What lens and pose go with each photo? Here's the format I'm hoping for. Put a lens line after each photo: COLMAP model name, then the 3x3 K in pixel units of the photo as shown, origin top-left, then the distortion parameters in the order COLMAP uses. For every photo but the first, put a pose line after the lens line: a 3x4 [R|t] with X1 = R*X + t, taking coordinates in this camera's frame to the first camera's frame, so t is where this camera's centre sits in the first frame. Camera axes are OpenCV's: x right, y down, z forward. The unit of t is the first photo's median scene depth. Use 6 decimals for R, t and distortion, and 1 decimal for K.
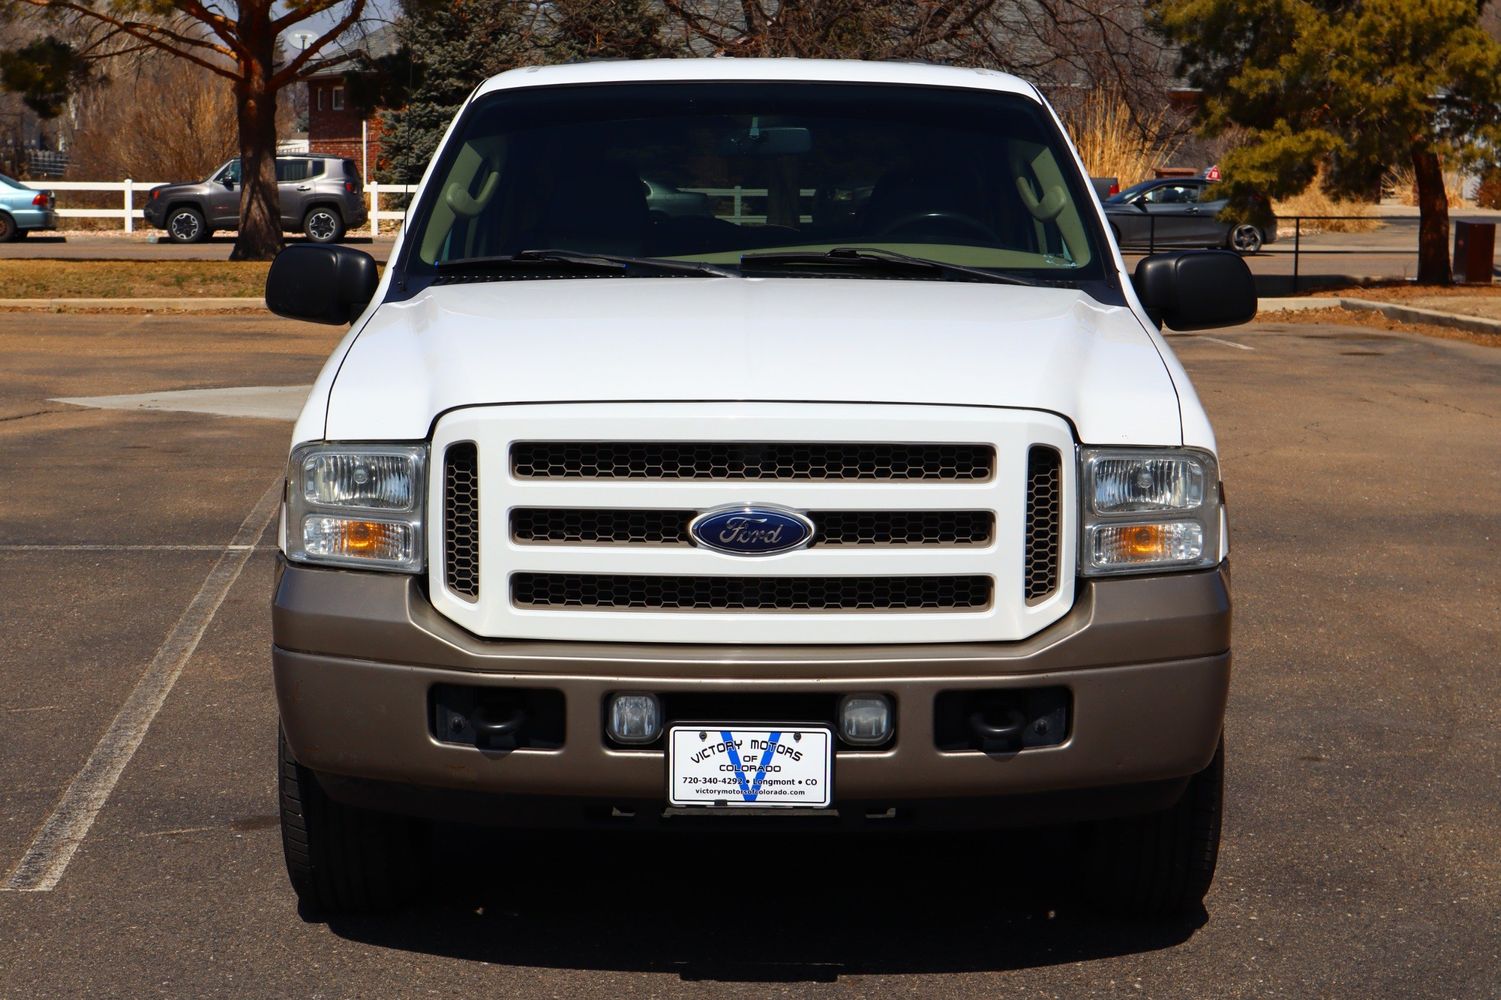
lens RADIAL K [[2801.8, 0, 750.5], [0, 2801.8, 500.0], [0, 0, 1]] dist [-0.043421, -0.193758]
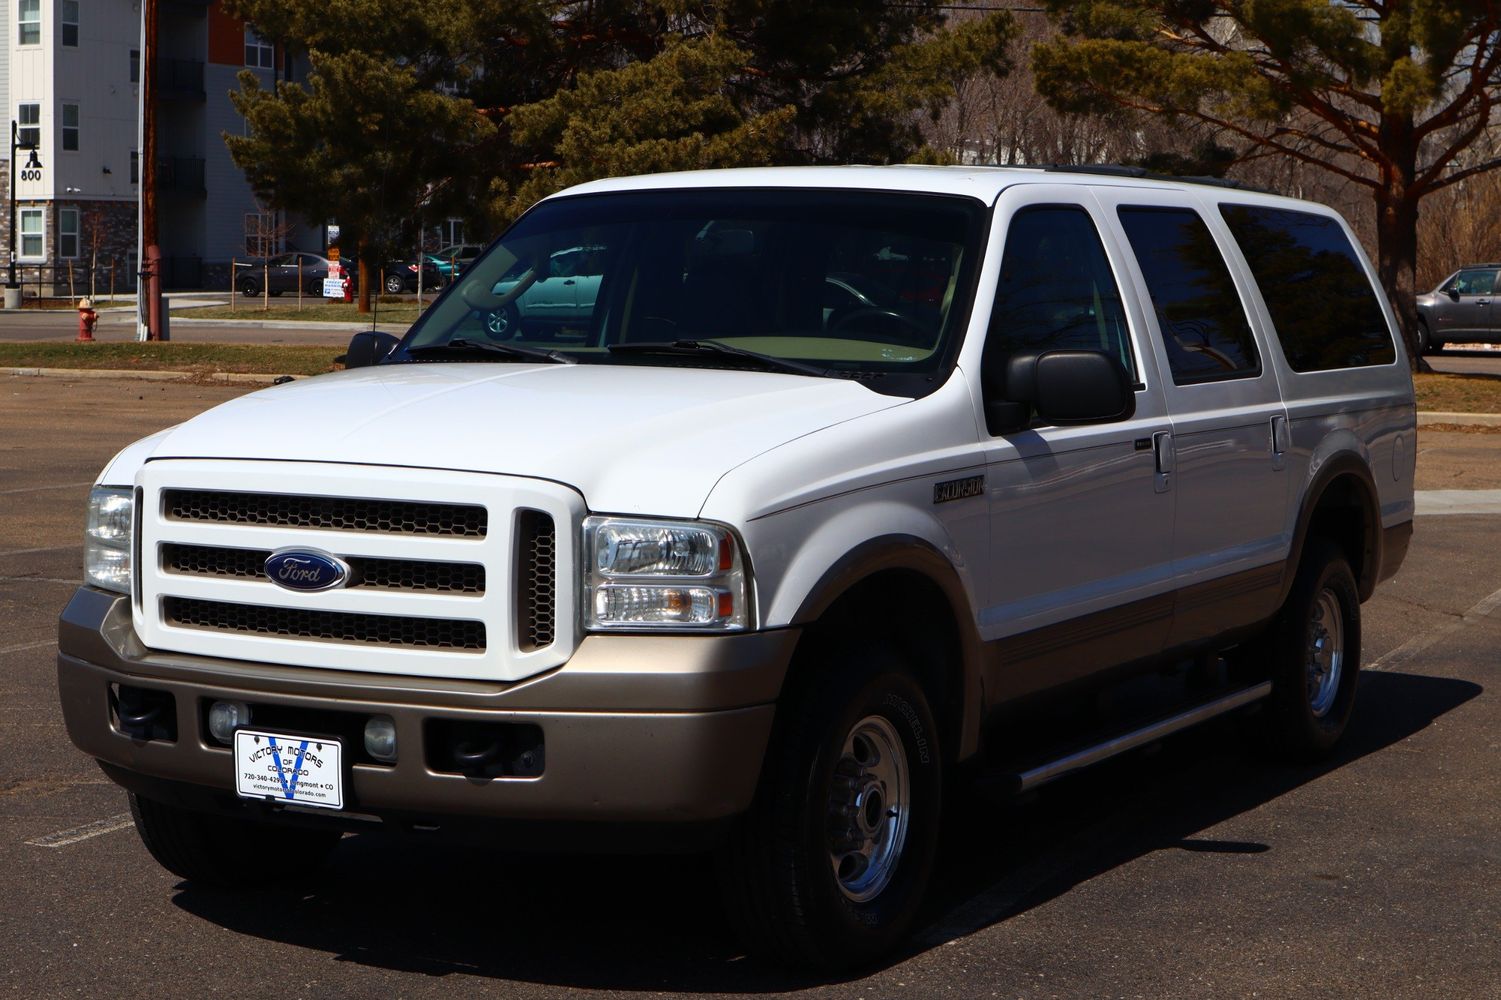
lens RADIAL K [[2983.8, 0, 750.5], [0, 2983.8, 500.0], [0, 0, 1]] dist [-0.140333, -0.030919]
pose [[0.878160, 0.042058, -0.476515, 0.762742], [-0.062839, 0.997638, -0.027751, 0.004318], [0.474222, 0.054314, 0.878728, -0.016566]]
